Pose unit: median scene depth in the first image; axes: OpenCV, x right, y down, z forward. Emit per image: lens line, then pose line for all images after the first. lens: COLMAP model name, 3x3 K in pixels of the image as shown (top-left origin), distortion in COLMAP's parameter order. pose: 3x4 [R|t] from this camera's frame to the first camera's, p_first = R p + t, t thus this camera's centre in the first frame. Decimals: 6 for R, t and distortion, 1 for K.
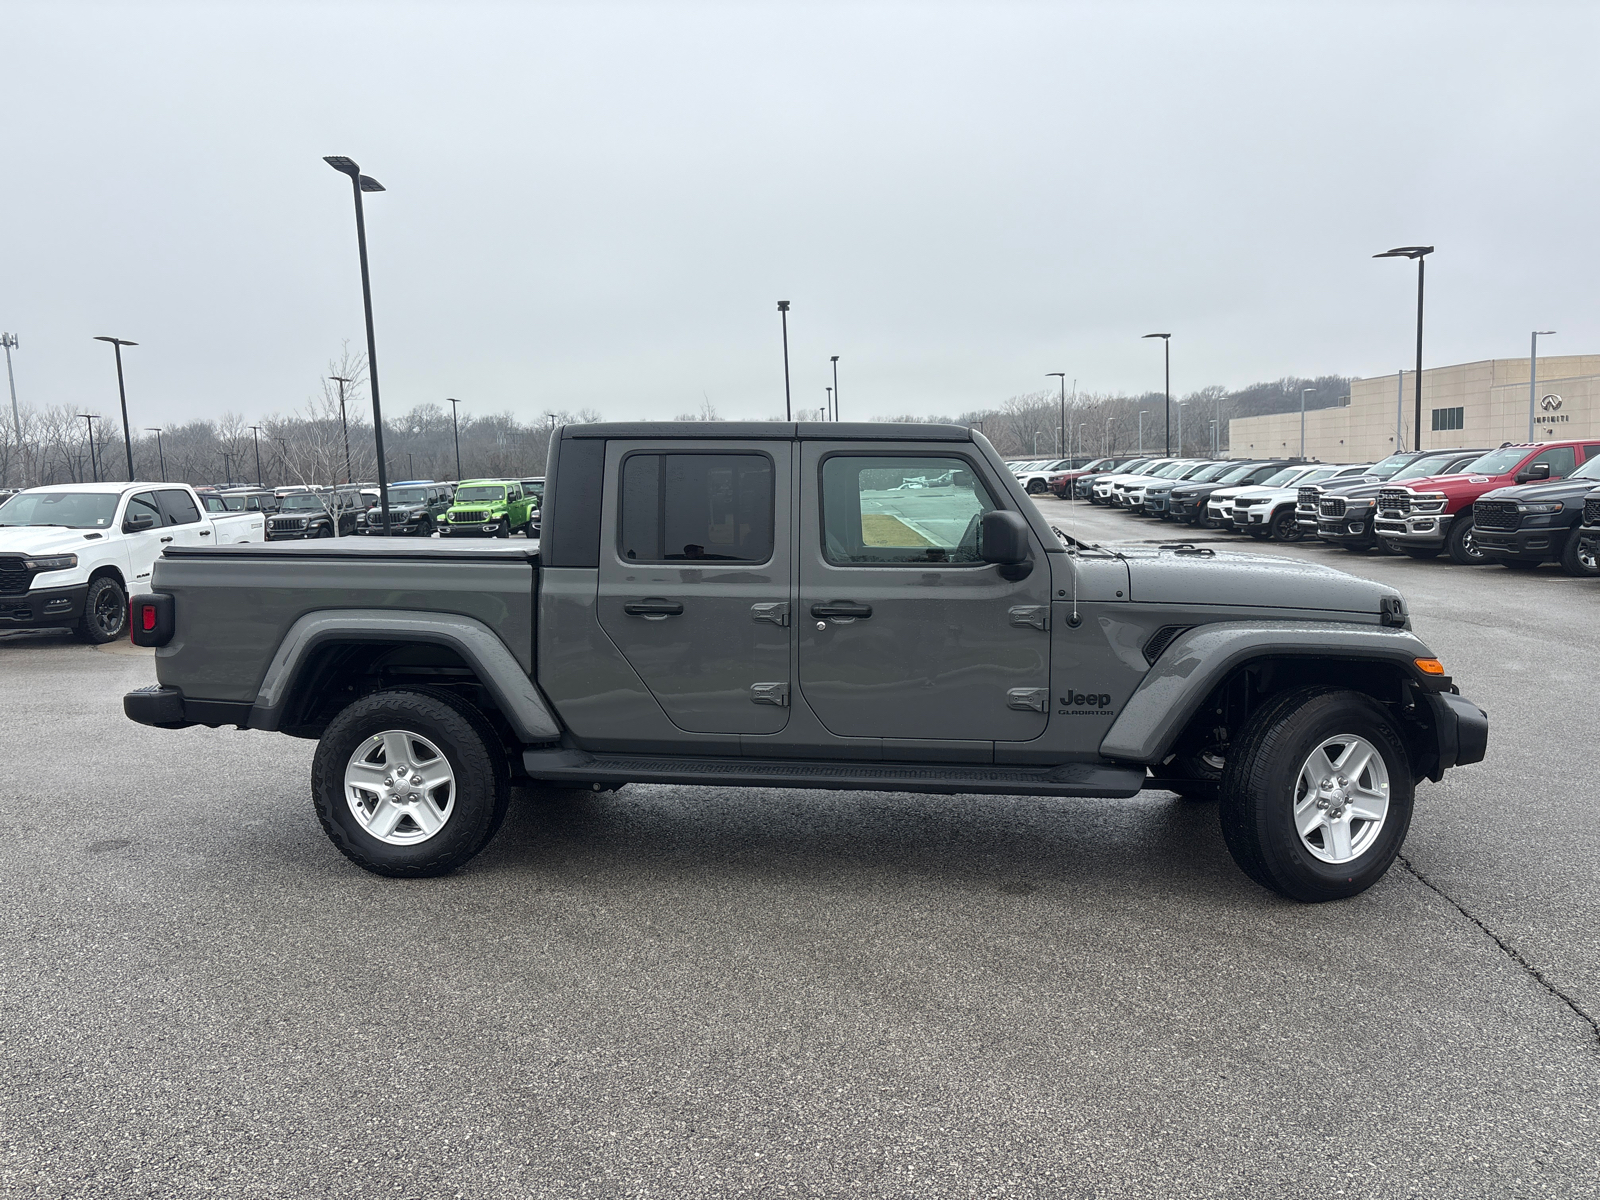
lens RADIAL K [[1203.2, 0, 787.0], [0, 1203.2, 605.2], [0, 0, 1]] dist [0.049188, -0.001499]
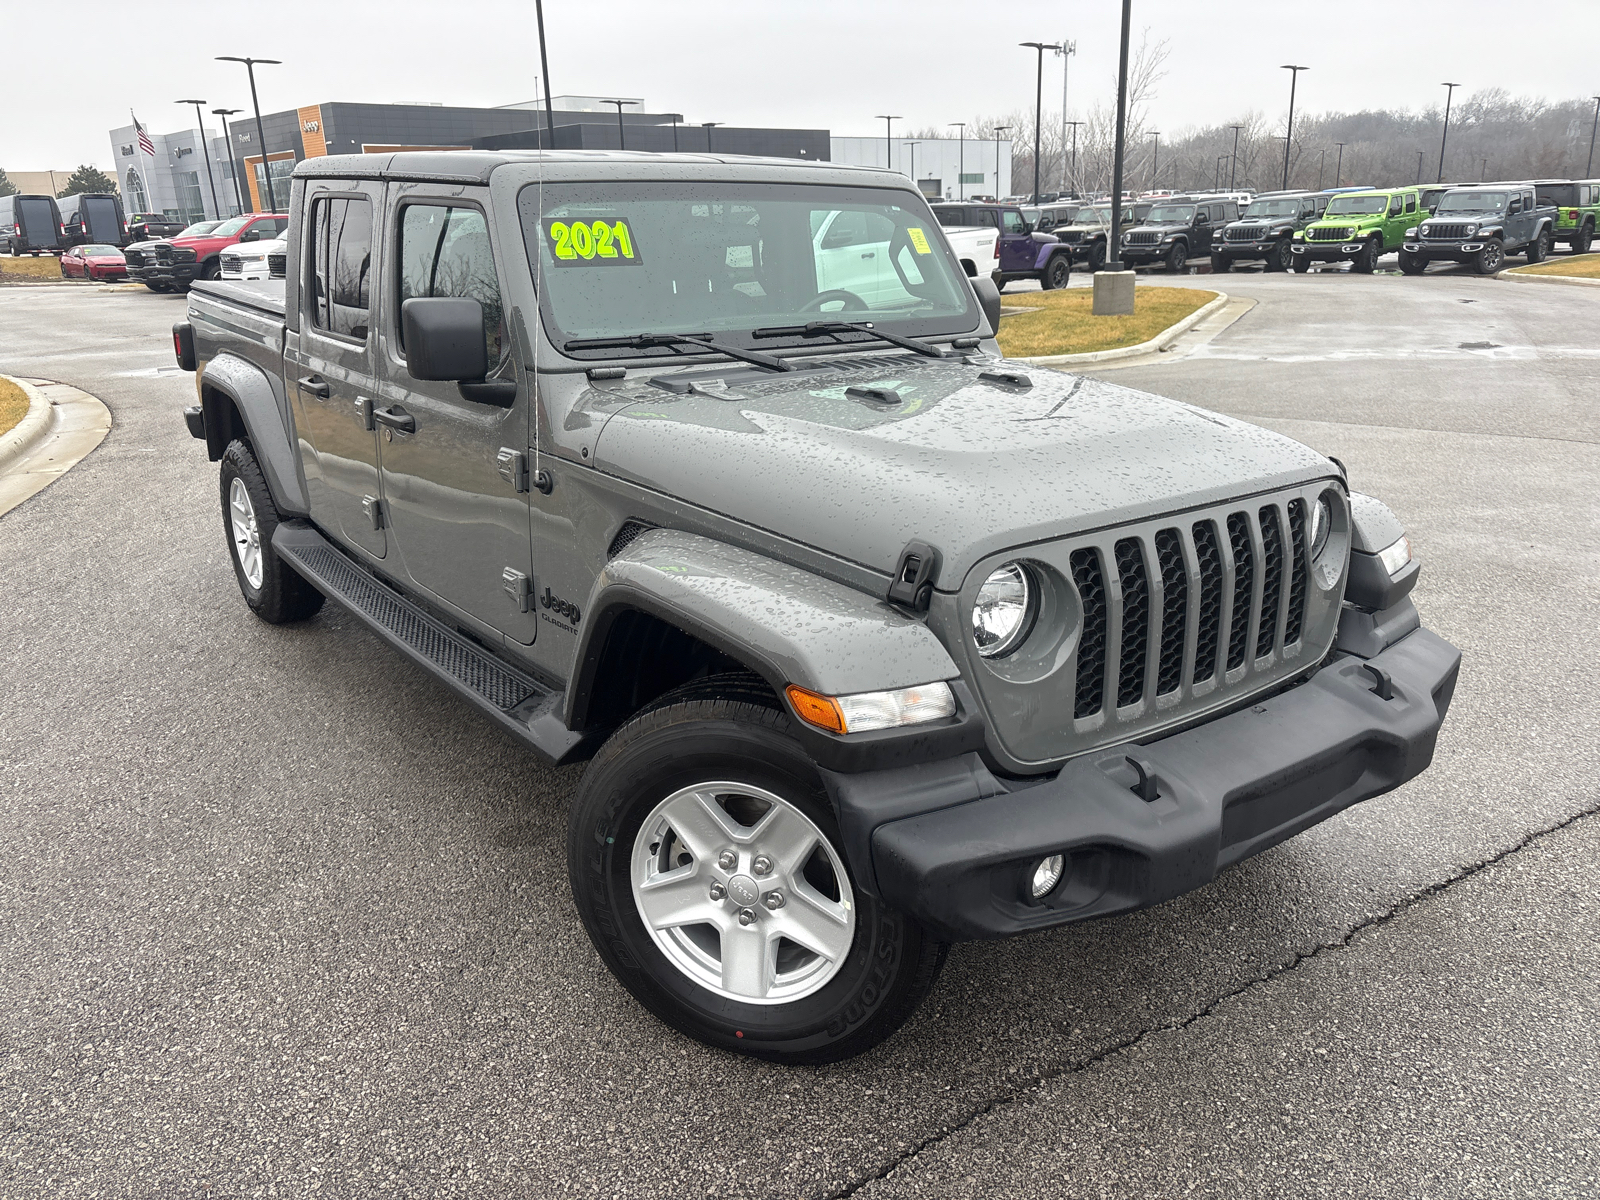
lens RADIAL K [[1195.7, 0, 794.5], [0, 1195.7, 619.9], [0, 0, 1]] dist [0.048613, -0.045895]
pose [[0.707563, 0.241434, -0.664127, 0.240614], [-0.073769, 0.959925, 0.270373, -0.030988], [0.702790, -0.142314, 0.697018, 0.200998]]
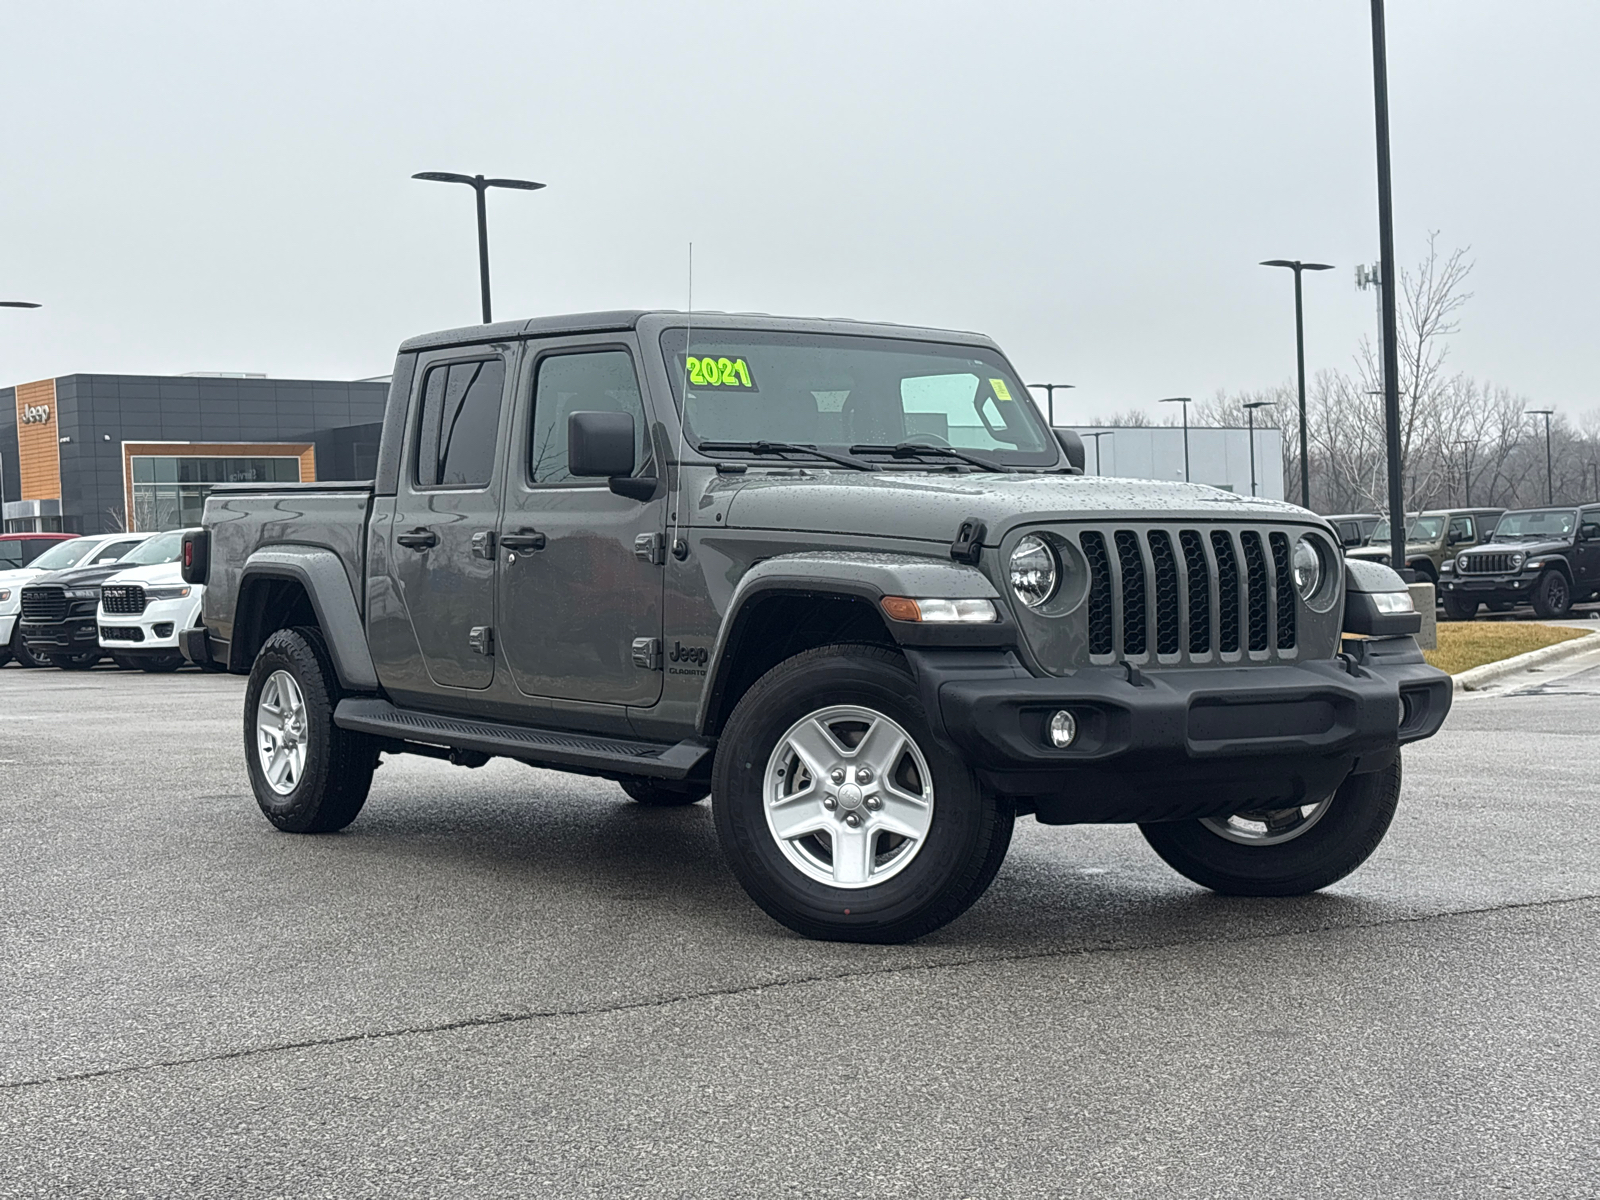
lens RADIAL K [[2428.4, 0, 753.8], [0, 2428.4, 600.1], [0, 0, 1]] dist [0.036498, -0.035796]
pose [[0.669670, 0.021452, -0.742349, 0.445486], [-0.070059, 0.996950, -0.034391, 0.029324], [0.739347, 0.075039, 0.669130, -0.000502]]
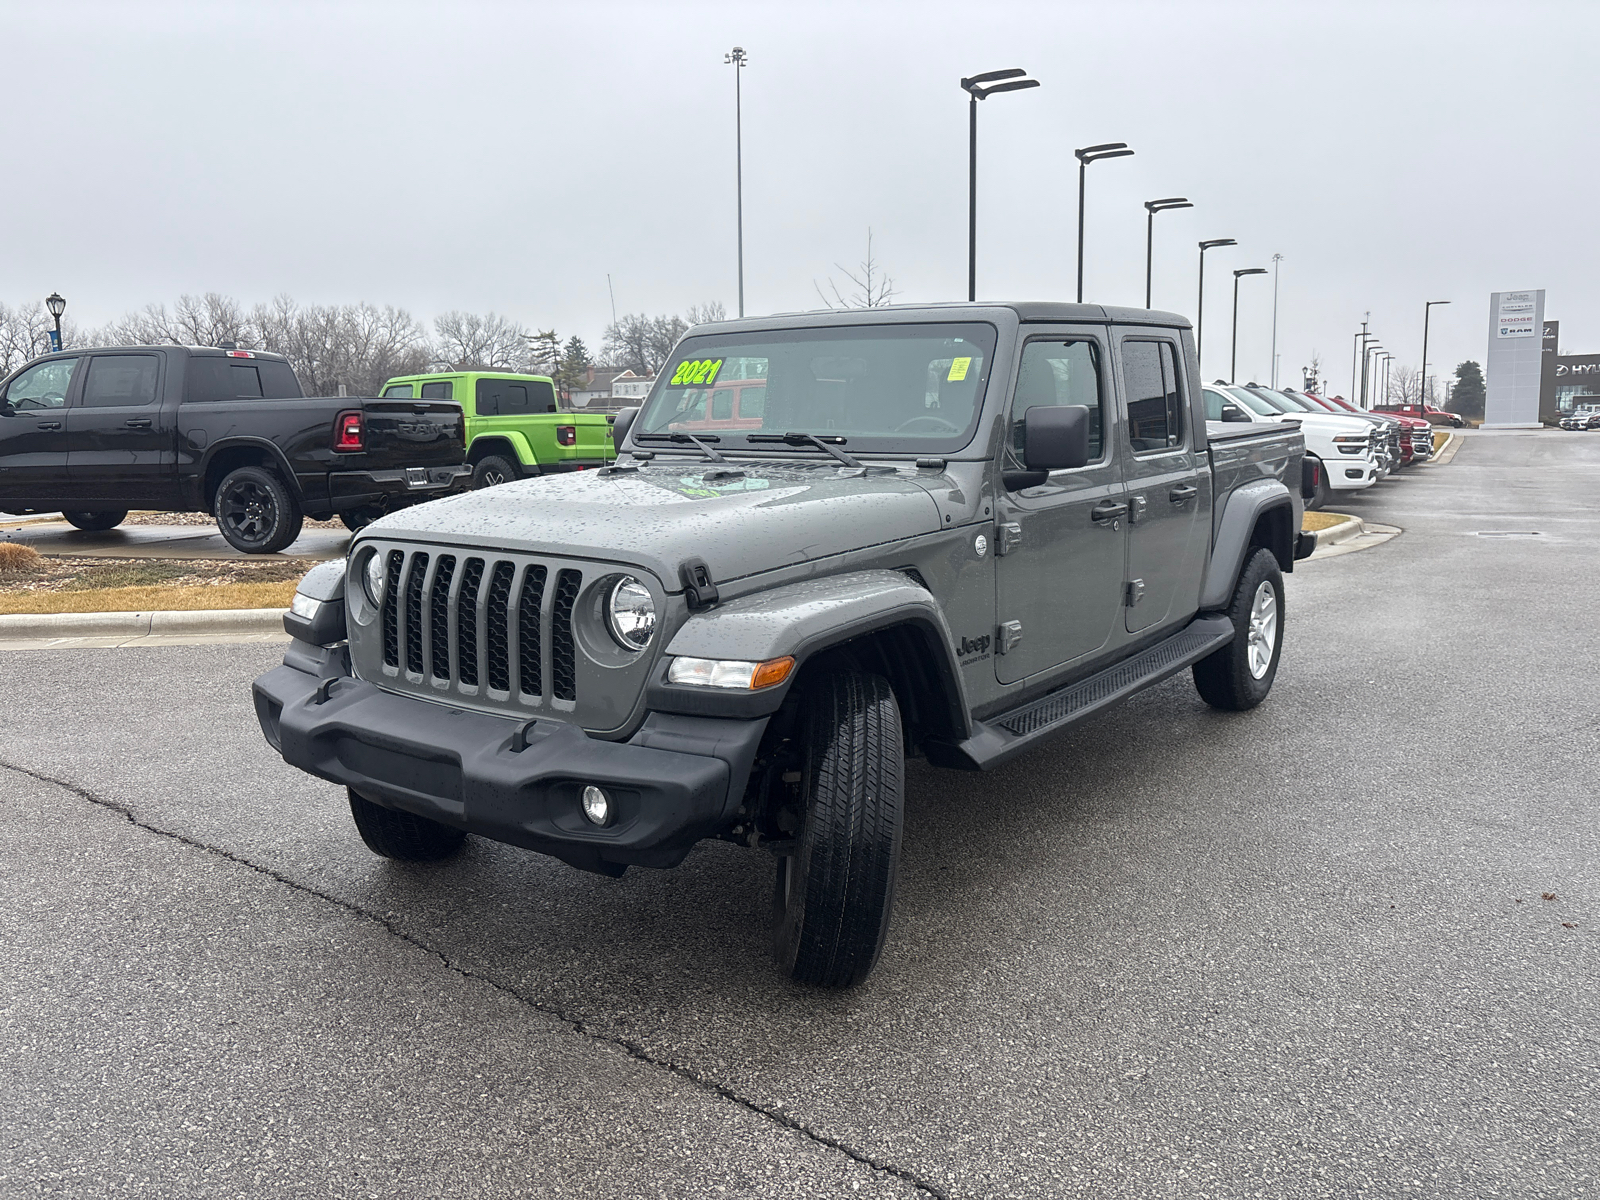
lens RADIAL K [[1238.2, 0, 800.0], [0, 1238.2, 600.0], [0, 0, 1]] dist [0.067768, -0.143139]
pose [[-0.472538, 0.157520, -0.867119, 0.334105], [-0.062690, 0.975397, 0.211352, -0.047139], [0.879078, 0.154231, -0.451037, 0.505463]]
